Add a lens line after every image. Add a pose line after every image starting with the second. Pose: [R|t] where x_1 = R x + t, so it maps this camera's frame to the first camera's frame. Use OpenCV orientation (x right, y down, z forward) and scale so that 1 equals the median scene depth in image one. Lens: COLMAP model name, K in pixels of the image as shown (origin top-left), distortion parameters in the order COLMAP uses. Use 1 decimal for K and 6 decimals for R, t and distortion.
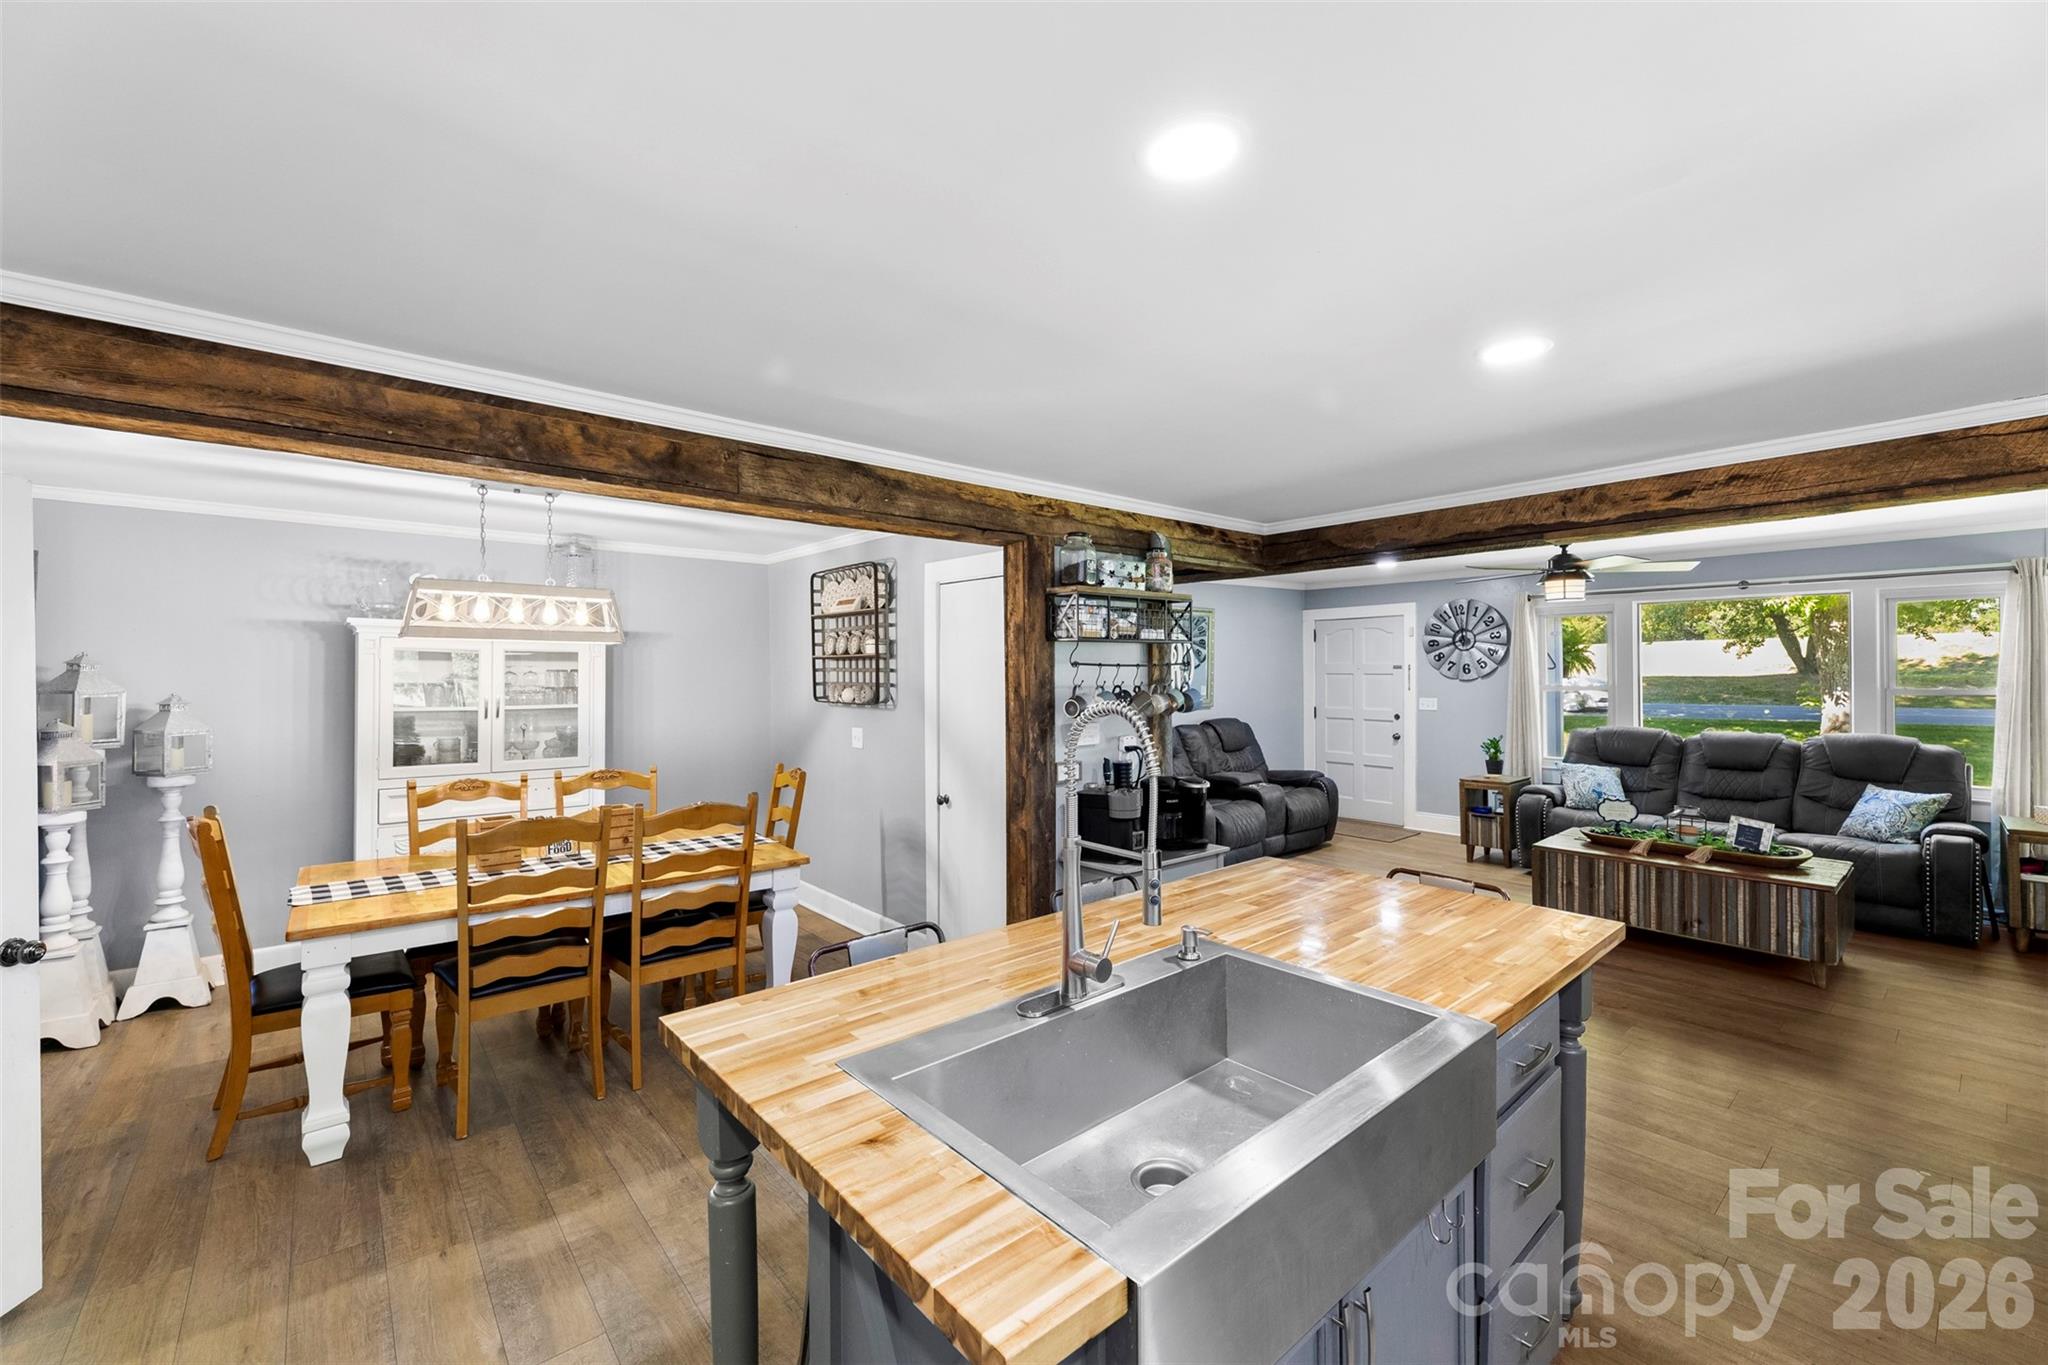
lens RADIAL K [[831.4, 0, 1032.7], [0, 831.4, 671.1], [0, 0, 1]] dist [-0.000123, -0.000069]
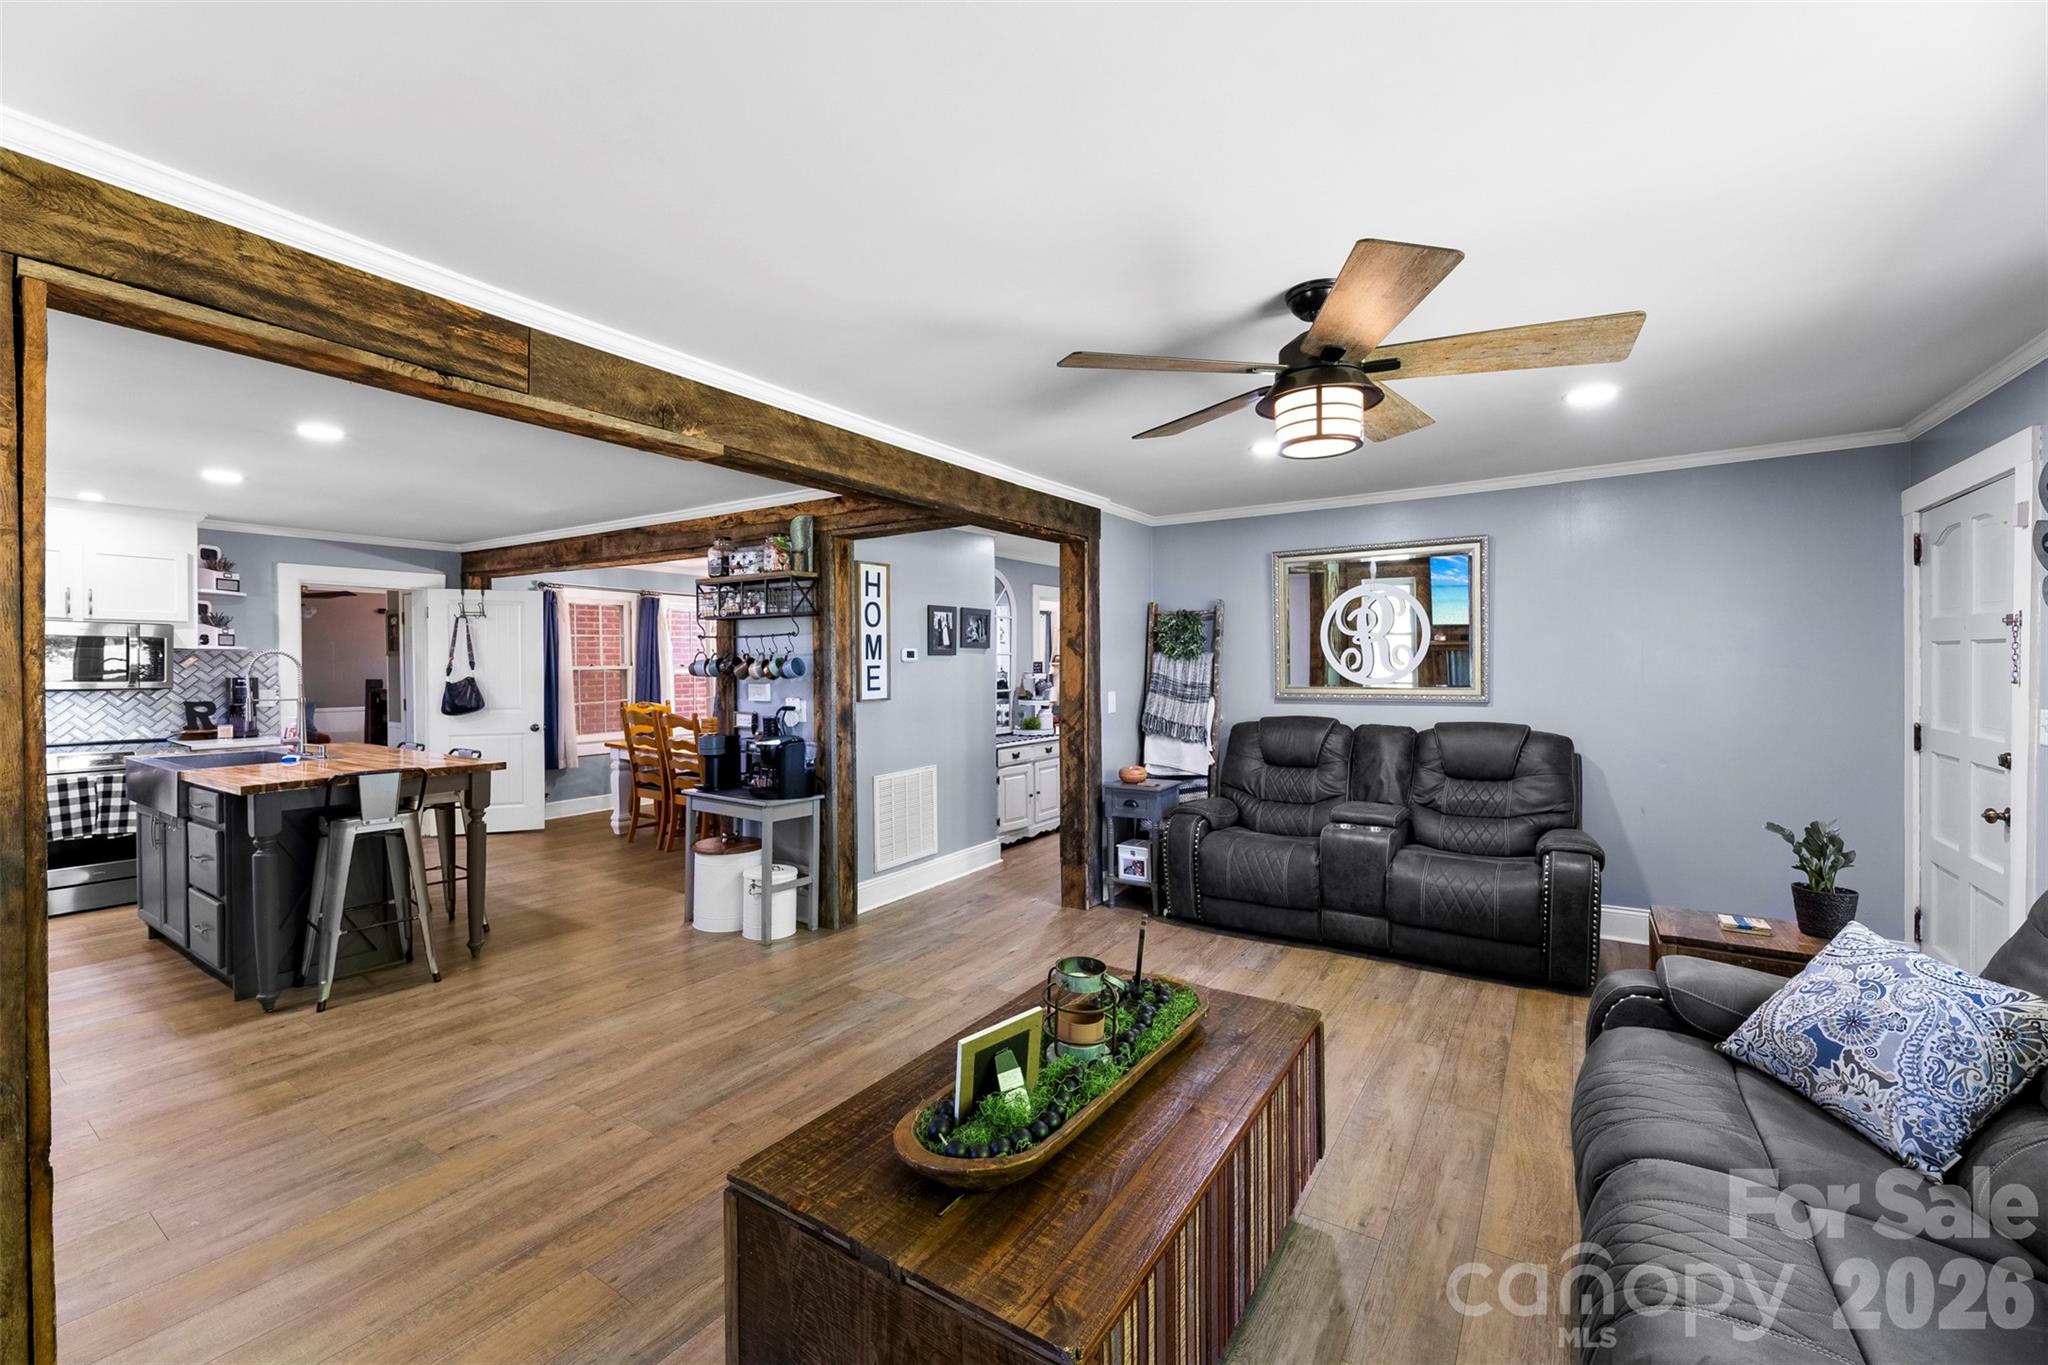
lens RADIAL K [[831.4, 0, 1013.9], [0, 831.4, 678.5], [0, 0, 1]] dist [-0.000123, -0.000069]
pose [[0.264184, 0.024415, -0.964163, 0.720364], [-0.000120, 0.999680, 0.025282, 0.011931], [0.964472, -0.006563, 0.264102, 0.542637]]
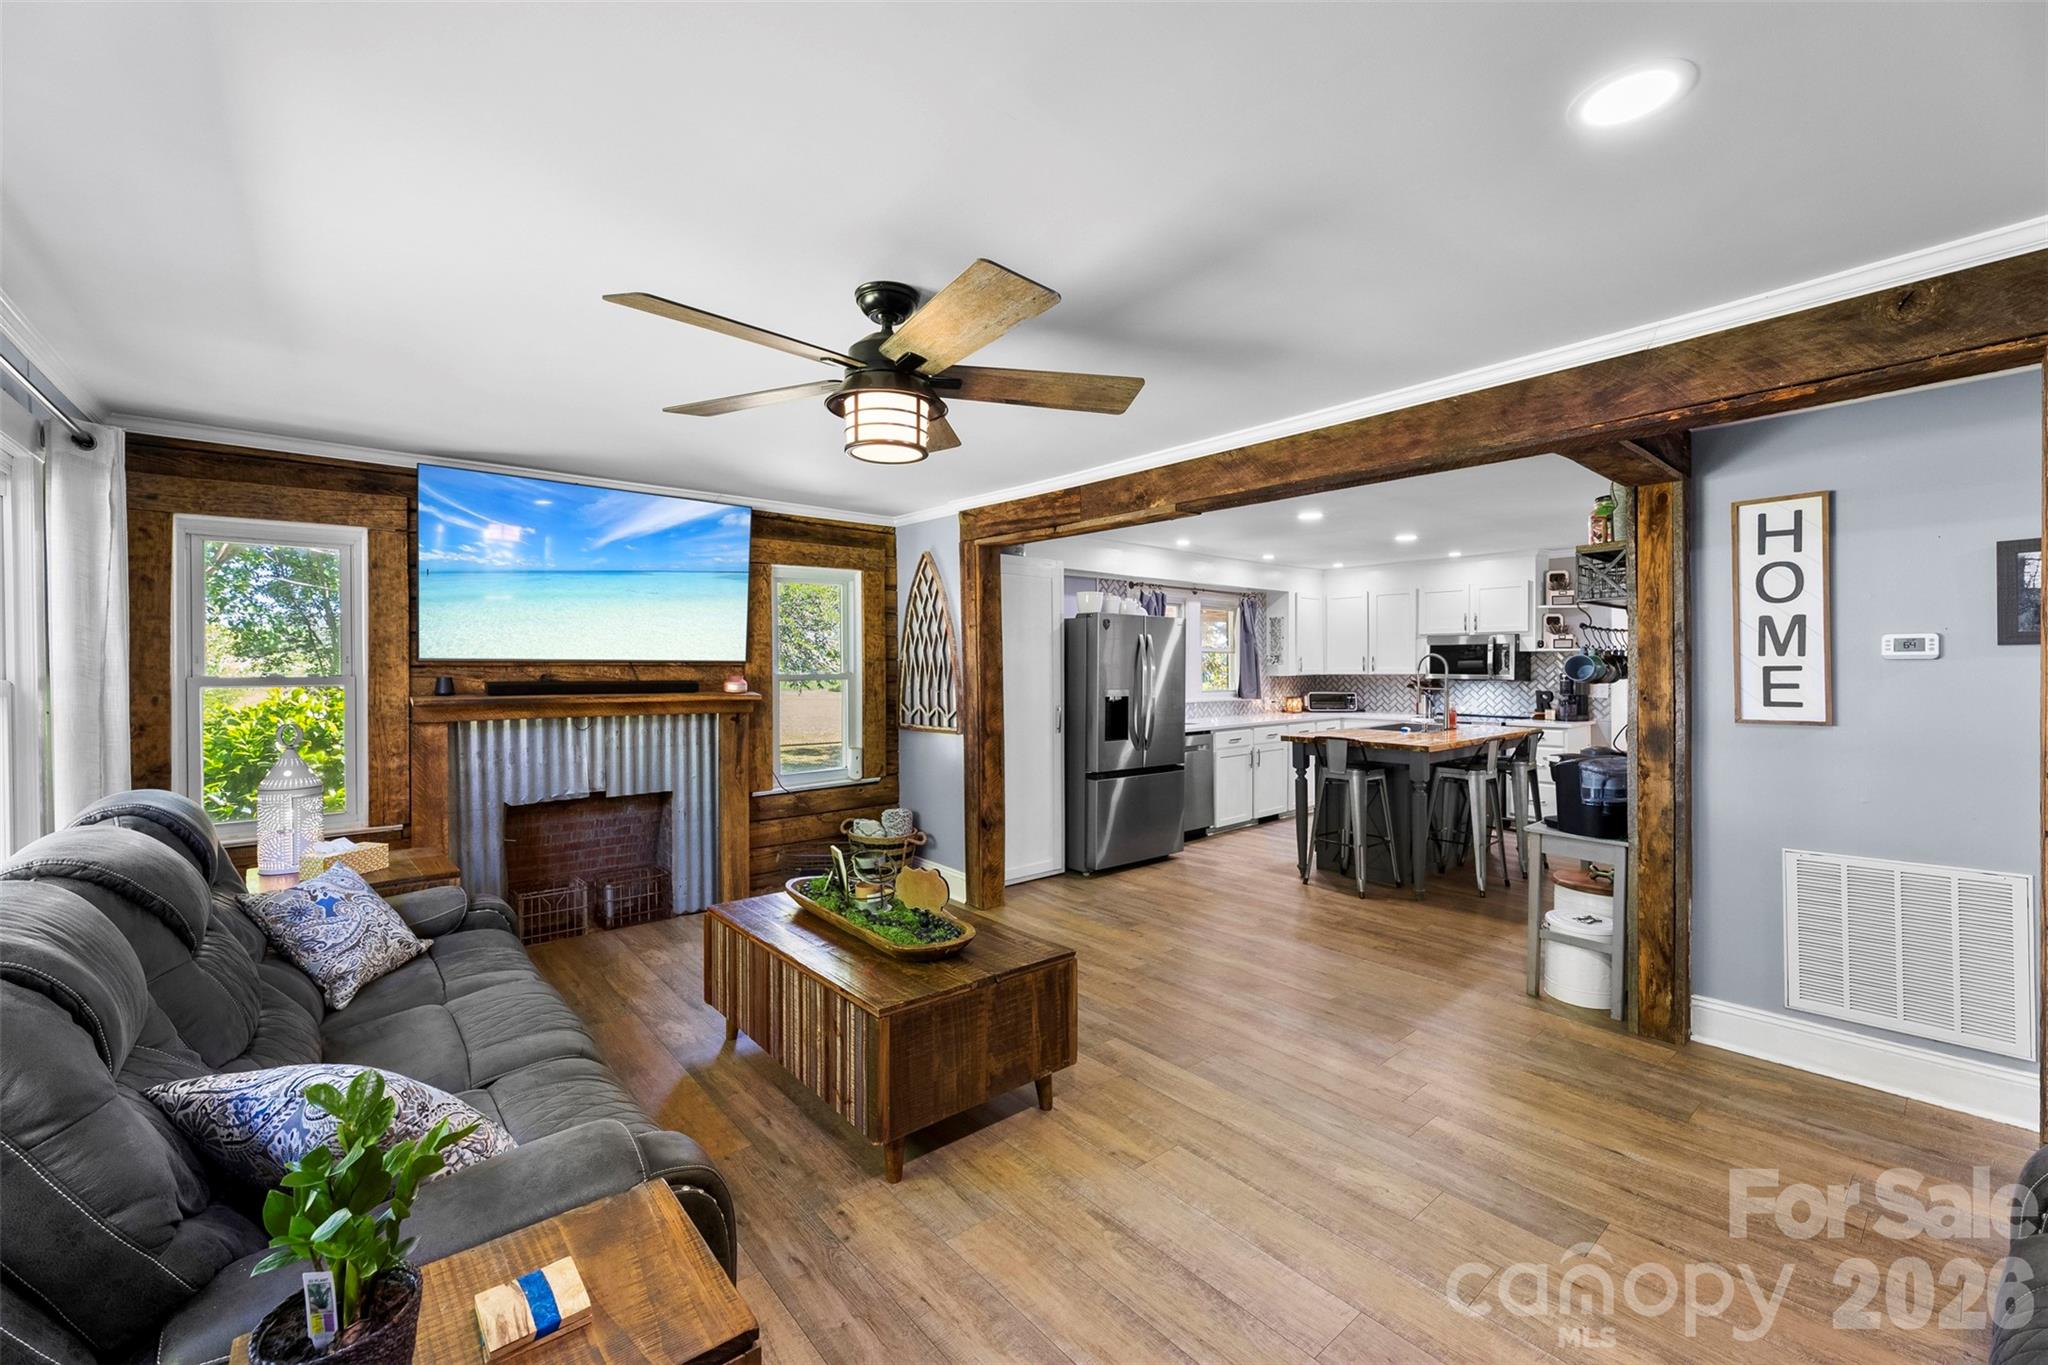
lens RADIAL K [[831.4, 0, 1018.6], [0, 831.4, 667.1], [0, 0, 1]] dist [-0.000123, -0.000069]
pose [[-0.999880, 0.010295, 0.011556, 0.417512], [0.010329, 0.999943, 0.002846, 0.014001], [-0.011526, 0.002965, -0.999929, 1.020209]]
